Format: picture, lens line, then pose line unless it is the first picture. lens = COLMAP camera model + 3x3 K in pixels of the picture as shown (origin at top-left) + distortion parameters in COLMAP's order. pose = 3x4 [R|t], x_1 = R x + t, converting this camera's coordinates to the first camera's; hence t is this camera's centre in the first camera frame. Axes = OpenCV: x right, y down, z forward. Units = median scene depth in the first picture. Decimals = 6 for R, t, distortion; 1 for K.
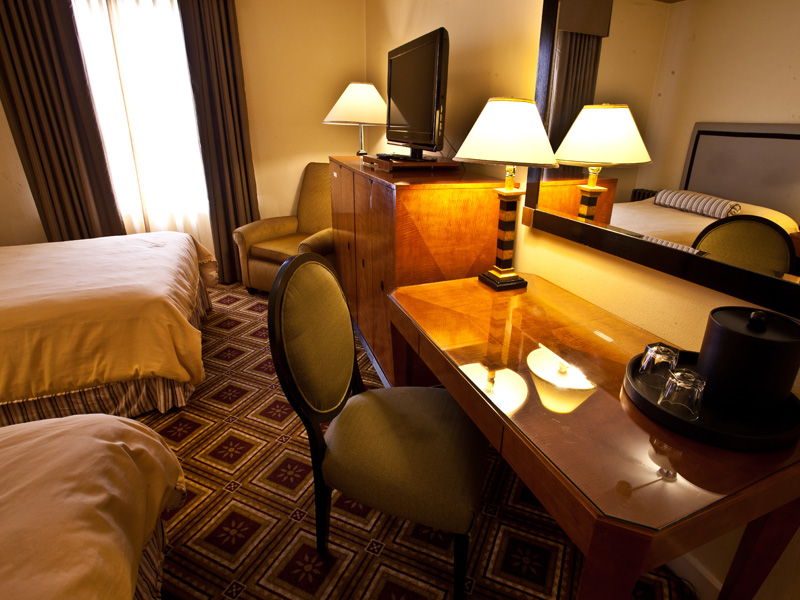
lens RADIAL K [[438.8, 0, 420.1], [0, 438.8, 303.5], [0, 0, 1]] dist [-0.079757, 0.035568]
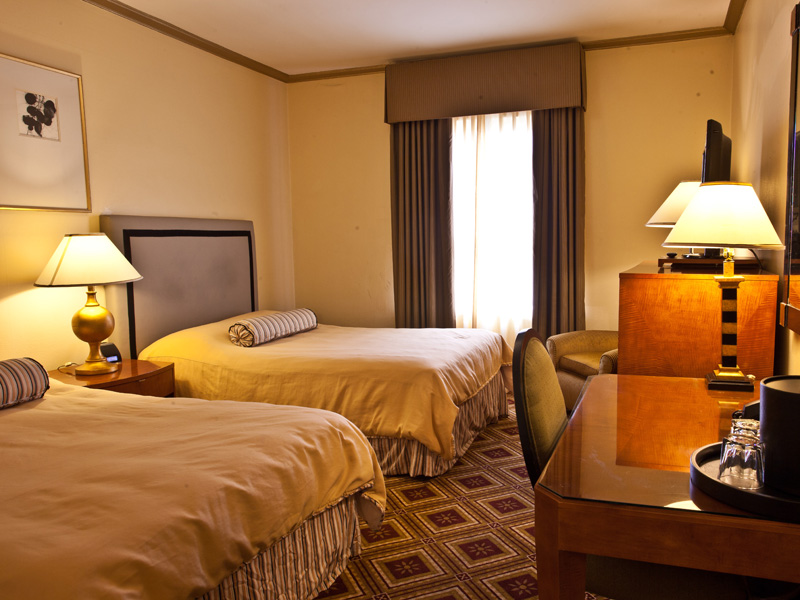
lens RADIAL K [[629.0, 0, 454.2], [0, 629.0, 301.1], [0, 0, 1]] dist [-0.055579, 0.073895]
pose [[0.759027, 0.033283, -0.650208, 0.515343], [-0.225384, 0.950374, -0.214456, 0.160741], [0.610803, 0.309324, 0.728861, -0.229536]]
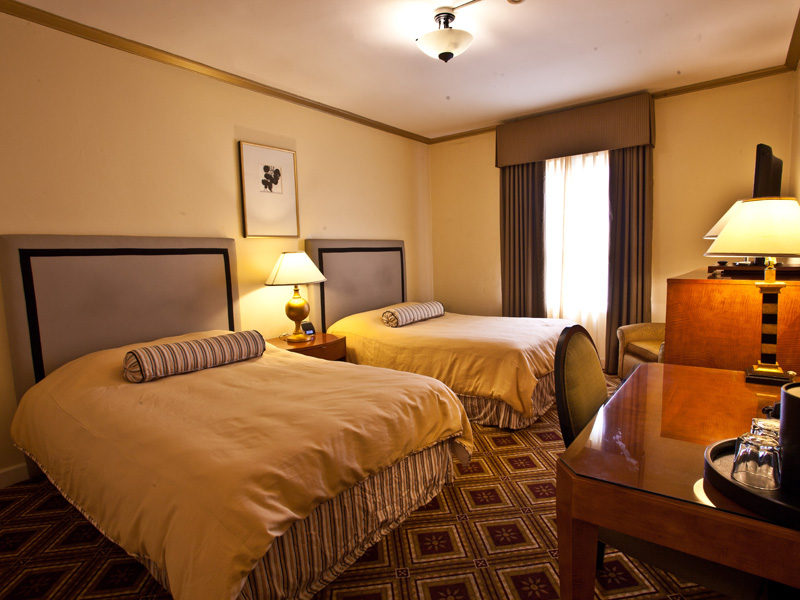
lens RADIAL K [[438.8, 0, 420.1], [0, 438.8, 303.5], [0, 0, 1]] dist [-0.079757, 0.035568]
pose [[0.520505, 0.059002, -0.851818, 0.517293], [-0.293274, 0.949273, -0.113453, 0.109981], [0.801913, 0.308868, 0.511405, -0.110006]]
